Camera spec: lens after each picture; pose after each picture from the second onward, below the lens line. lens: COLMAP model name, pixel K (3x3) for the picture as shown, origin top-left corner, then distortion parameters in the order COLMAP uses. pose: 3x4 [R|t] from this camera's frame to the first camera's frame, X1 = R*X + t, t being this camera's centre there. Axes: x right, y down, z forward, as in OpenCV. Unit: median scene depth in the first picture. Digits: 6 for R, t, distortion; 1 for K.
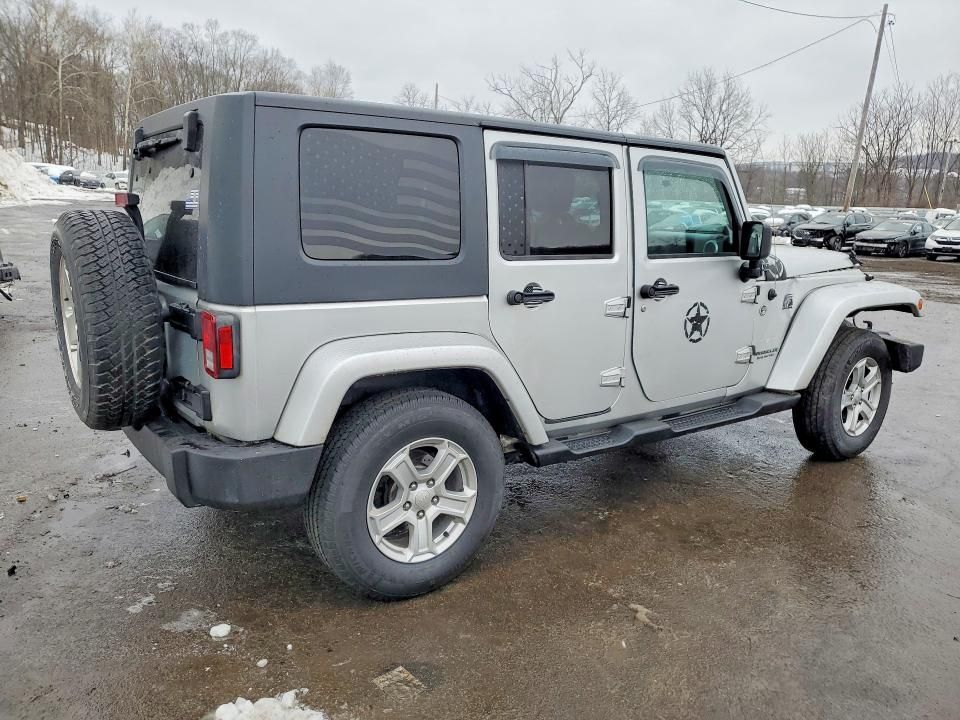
lens RADIAL K [[773.0, 0, 480.0], [0, 773.0, 360.0], [0, 0, 1]] dist [0.009357, 0.003056]
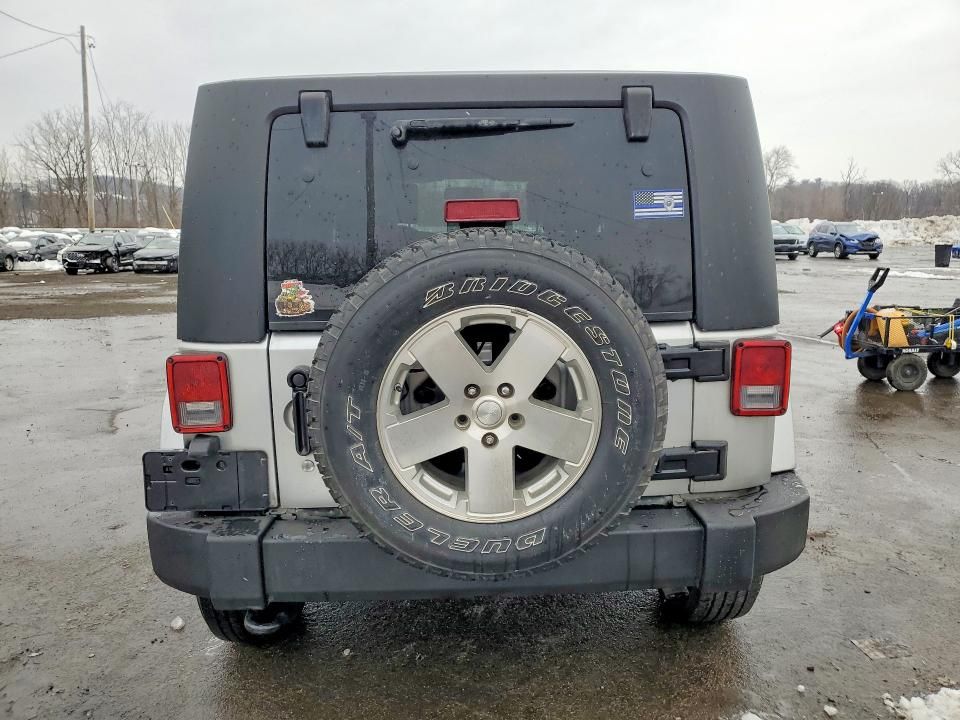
lens RADIAL K [[773.0, 0, 480.0], [0, 773.0, 360.0], [0, 0, 1]] dist [0.009357, 0.003056]
pose [[0.529401, -0.170705, 0.831020, -0.131799], [0.192682, 0.978142, 0.078178, -0.018243], [-0.826201, 0.118734, 0.550722, 0.086396]]
